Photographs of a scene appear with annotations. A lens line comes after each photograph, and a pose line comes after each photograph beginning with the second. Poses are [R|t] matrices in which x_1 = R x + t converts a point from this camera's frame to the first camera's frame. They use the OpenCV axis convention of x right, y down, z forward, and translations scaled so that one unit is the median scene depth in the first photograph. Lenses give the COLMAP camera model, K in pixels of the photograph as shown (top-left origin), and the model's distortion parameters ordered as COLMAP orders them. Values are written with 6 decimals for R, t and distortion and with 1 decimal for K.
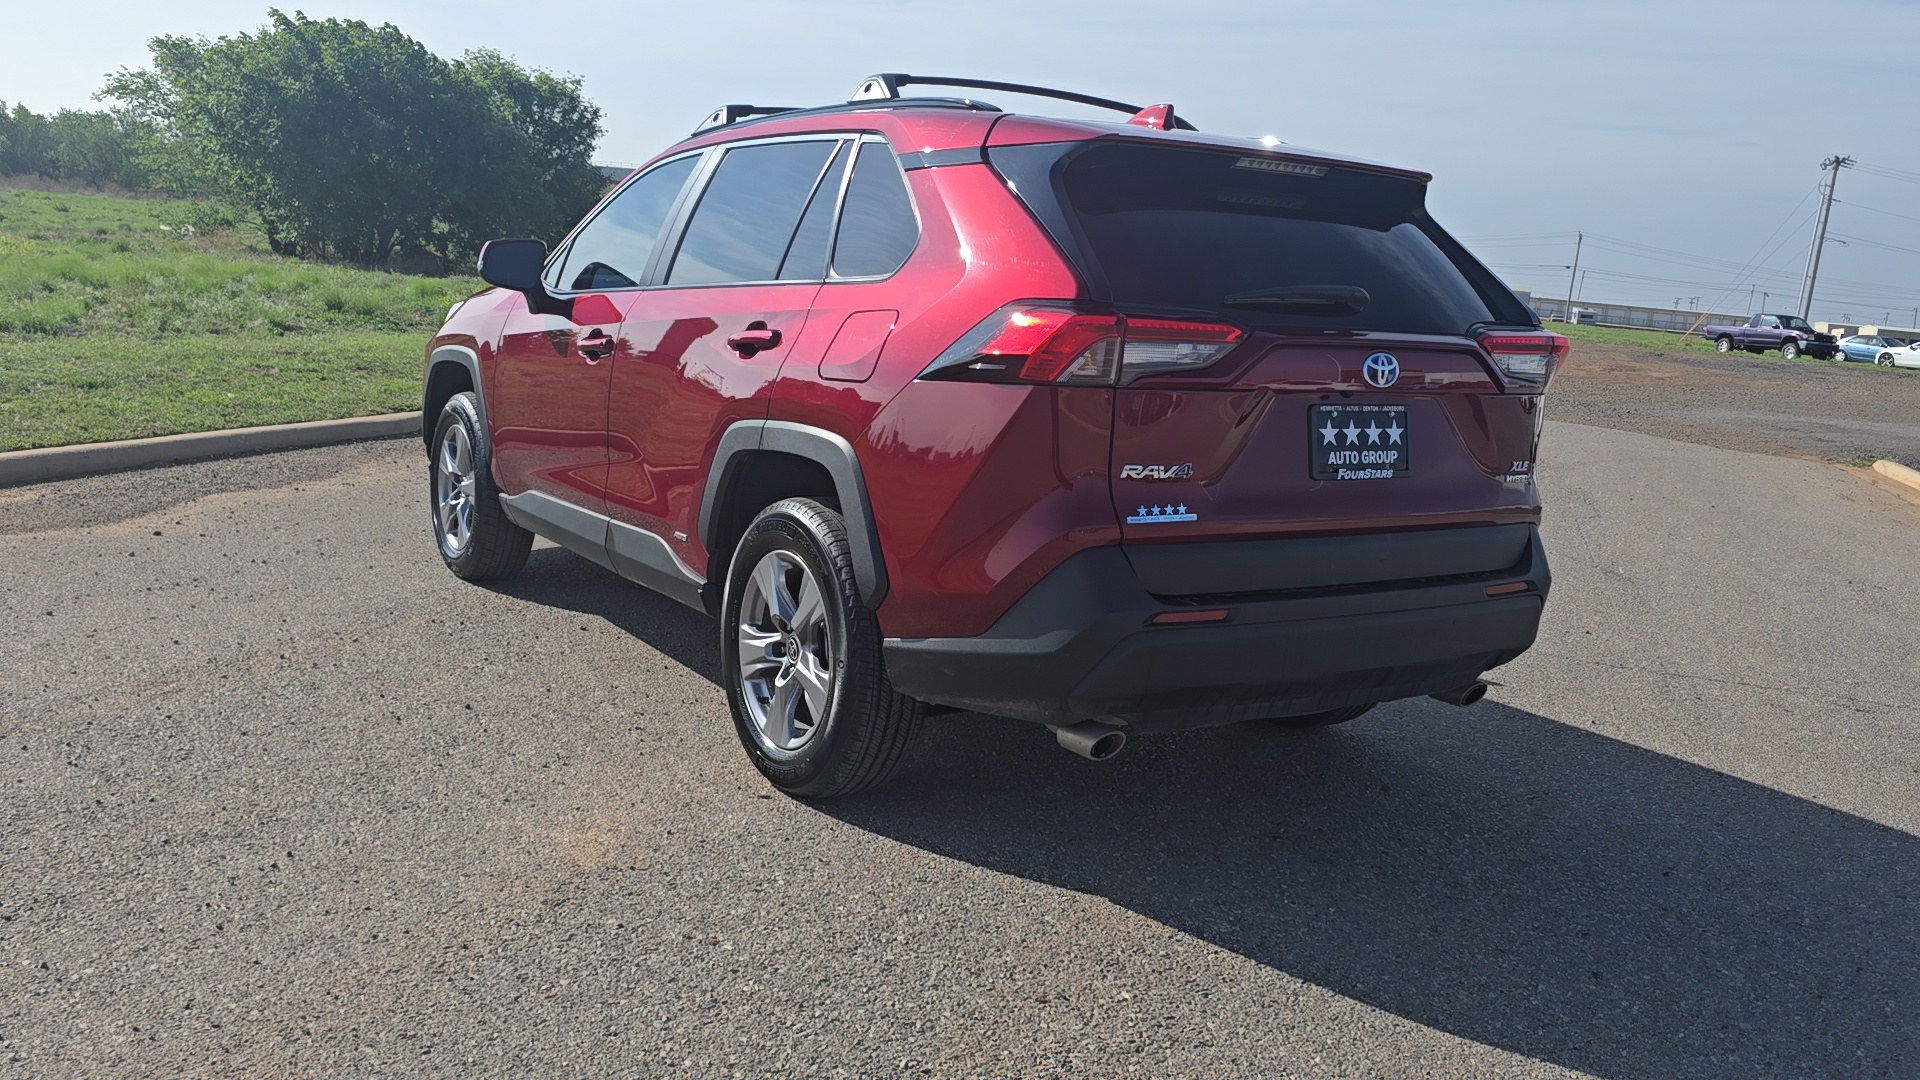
lens RADIAL K [[1623.8, 0, 958.1], [0, 1623.8, 530.4], [0, 0, 1]] dist [-0.011178, 0.001013]
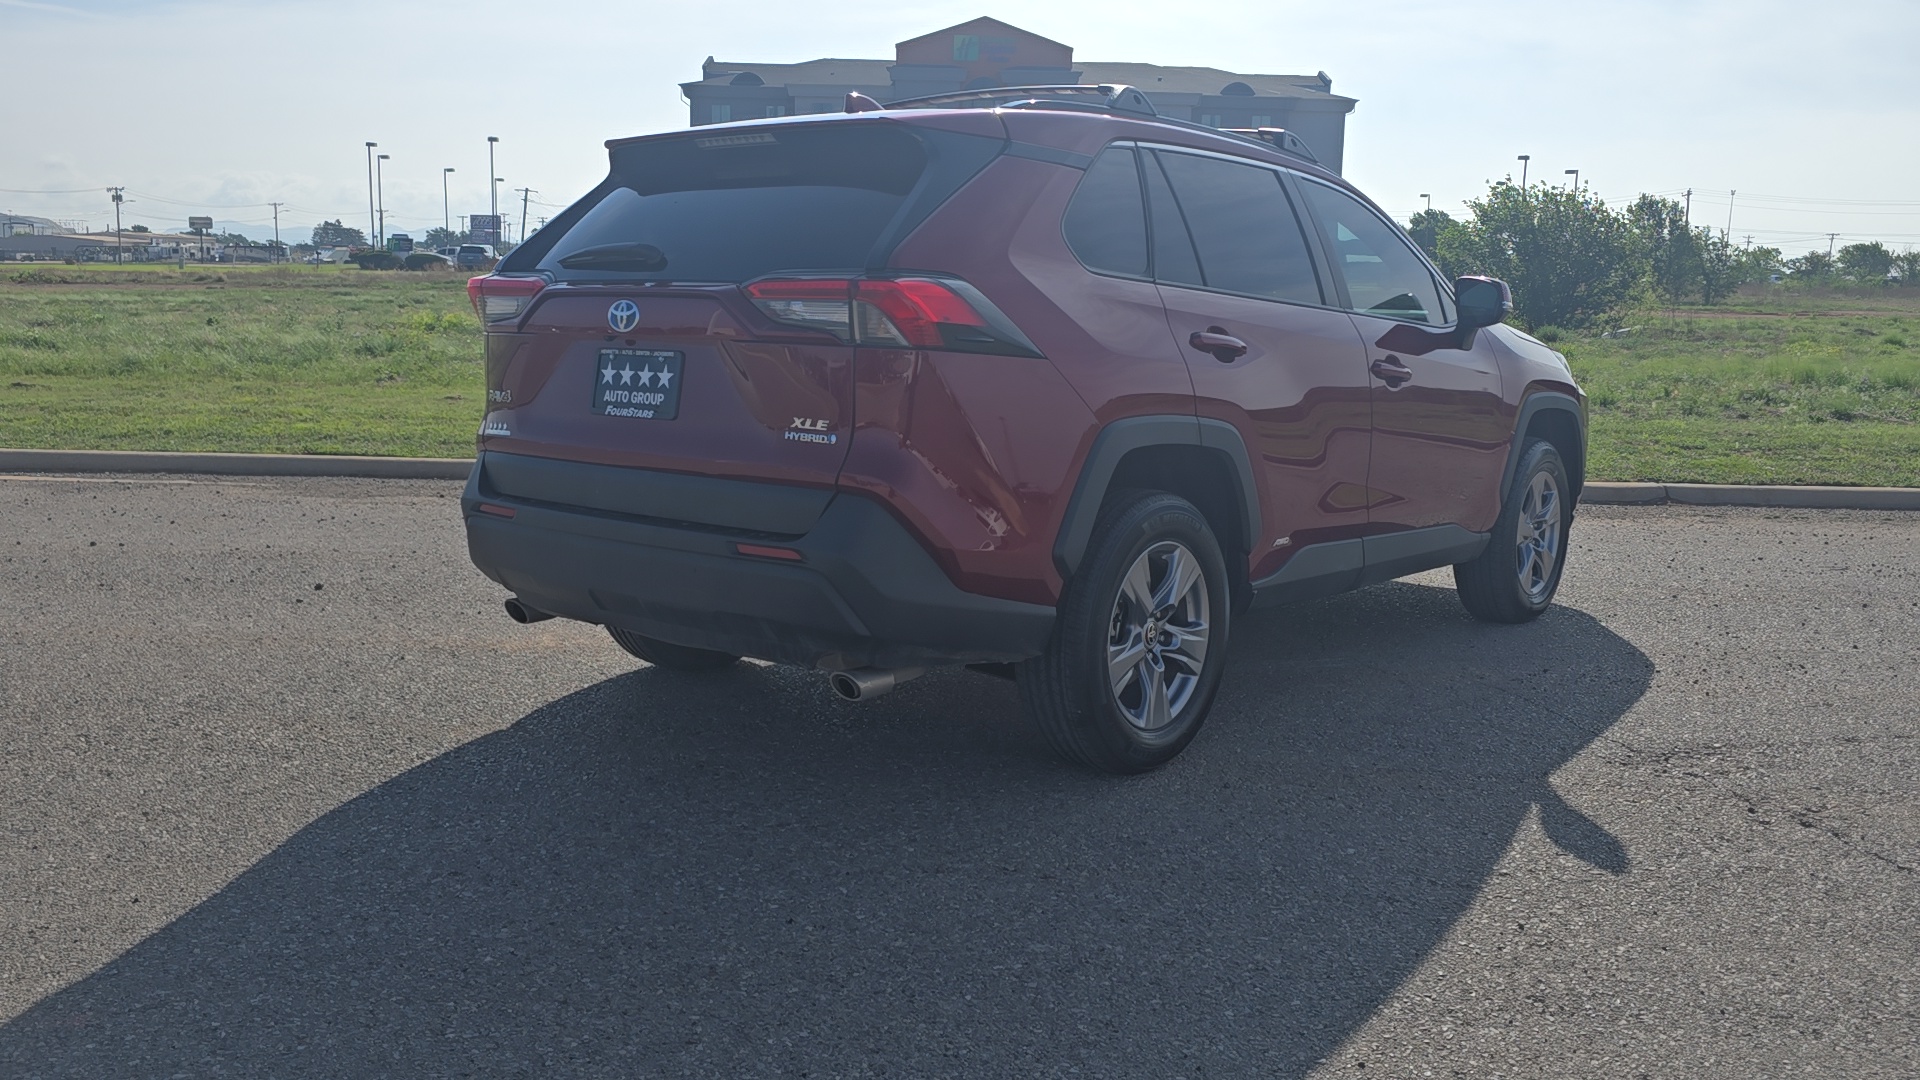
lens RADIAL K [[1562.3, 0, 960.0], [0, 1562.3, 540.0], [0, 0, 1]] dist [-0.012717, 0.004230]
pose [[0.308510, 0.082467, -0.947640, 1.340834], [-0.151171, 0.987824, 0.036750, -0.022452], [0.939132, 0.131918, 0.317220, 0.900314]]
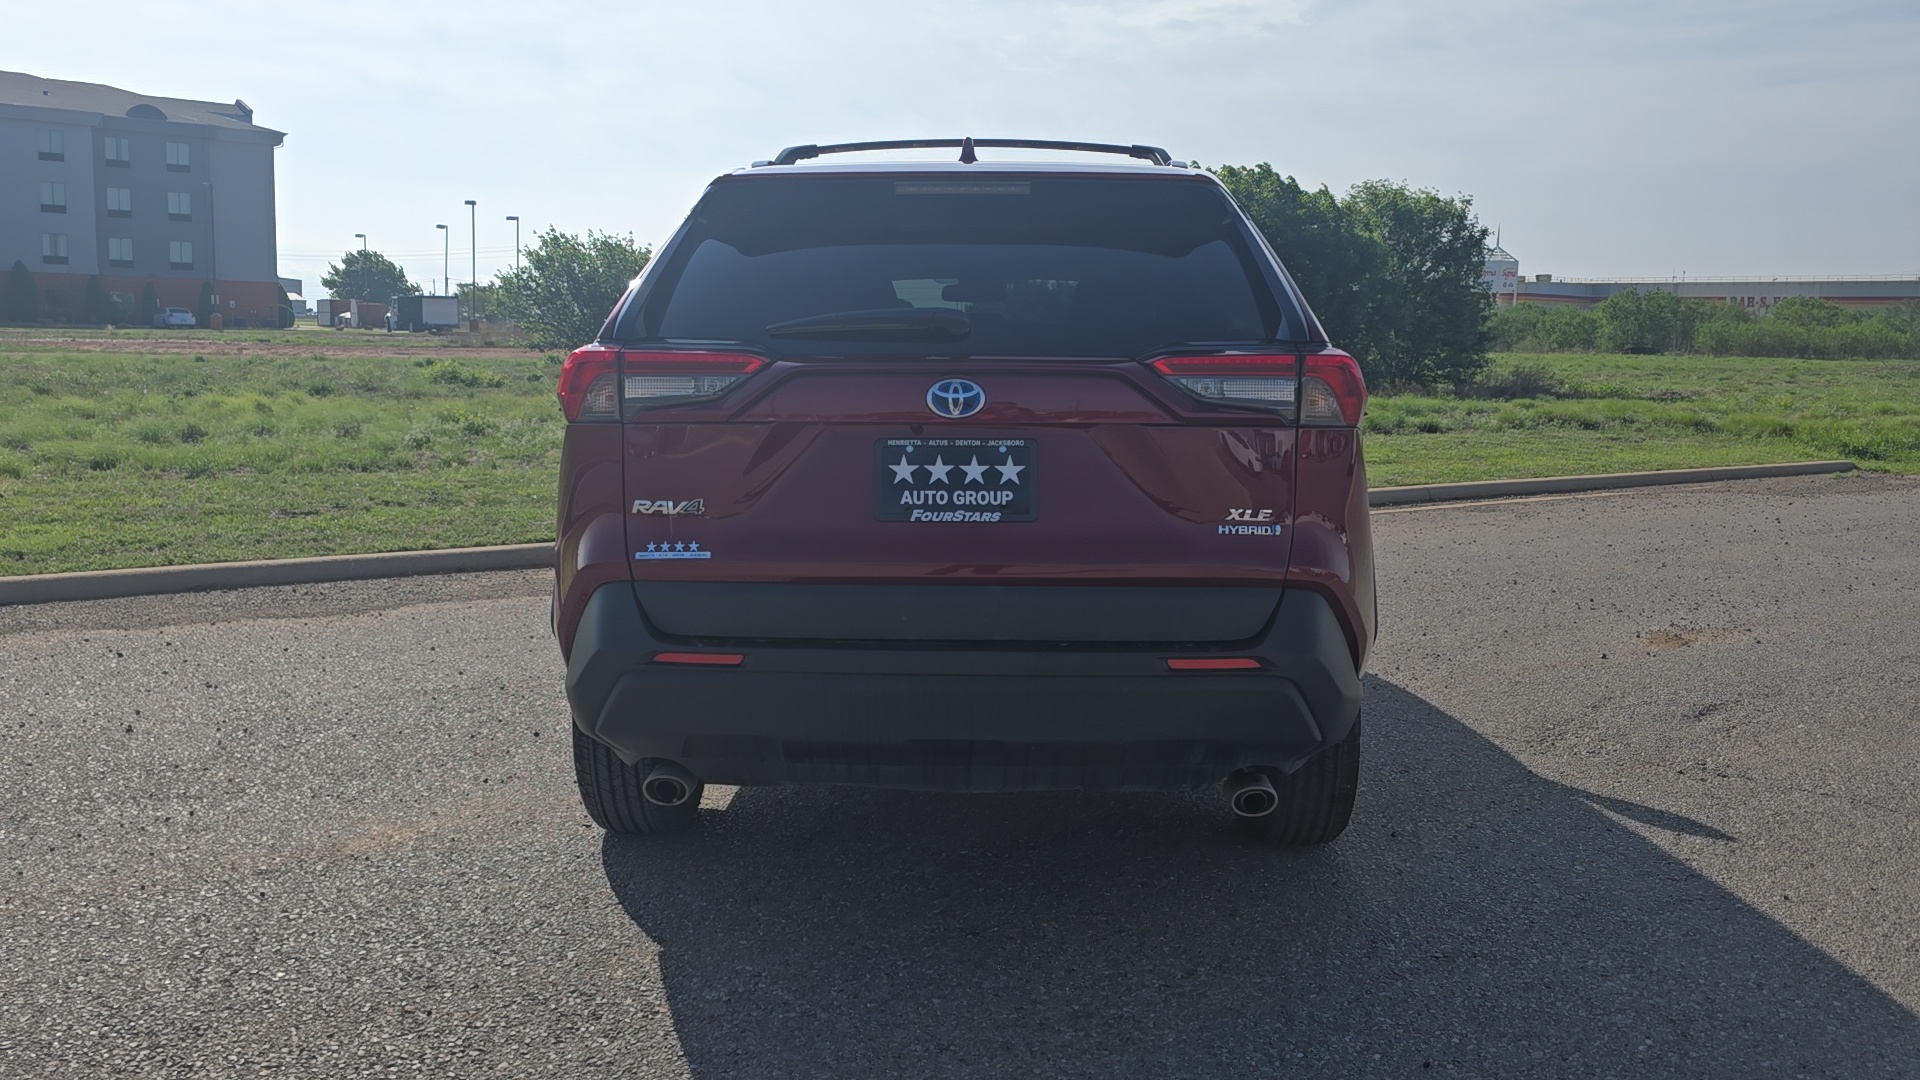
lens RADIAL K [[1578.6, 0, 960.0], [0, 1578.6, 540.0], [0, 0, 1]] dist [-0.013669, 0.010826]
pose [[0.813980, 0.007497, -0.580845, 0.764239], [-0.047527, 0.997424, -0.053729, 0.024617], [0.578946, 0.071340, 0.812239, 0.307739]]
